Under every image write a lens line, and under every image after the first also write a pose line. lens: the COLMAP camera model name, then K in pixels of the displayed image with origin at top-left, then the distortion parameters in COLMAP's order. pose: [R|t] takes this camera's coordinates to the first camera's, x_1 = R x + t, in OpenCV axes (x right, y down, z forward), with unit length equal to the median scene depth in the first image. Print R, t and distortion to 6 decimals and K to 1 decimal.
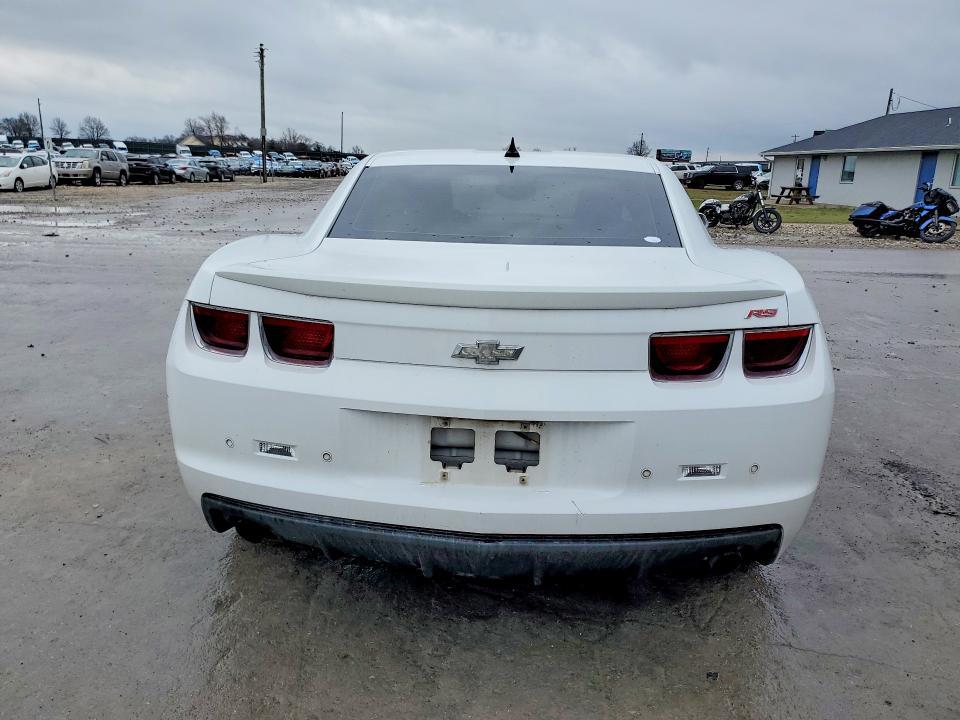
lens RADIAL K [[759.7, 0, 476.7], [0, 759.7, 355.1], [0, 0, 1]] dist [0.039395, 0.000102]
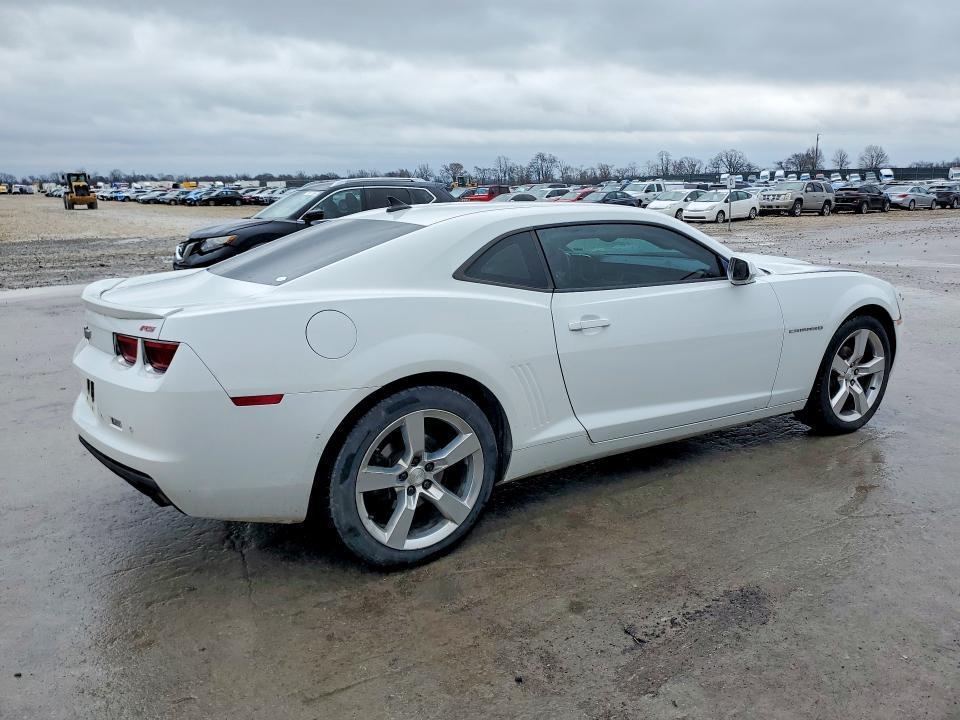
lens RADIAL K [[759.7, 0, 476.9], [0, 759.7, 359.4], [0, 0, 1]] dist [0.039395, 0.000102]
pose [[0.611725, 0.143736, -0.777903, 0.941066], [-0.166699, 0.984695, 0.050858, -0.087000], [0.773307, 0.098565, 0.626323, 0.276943]]
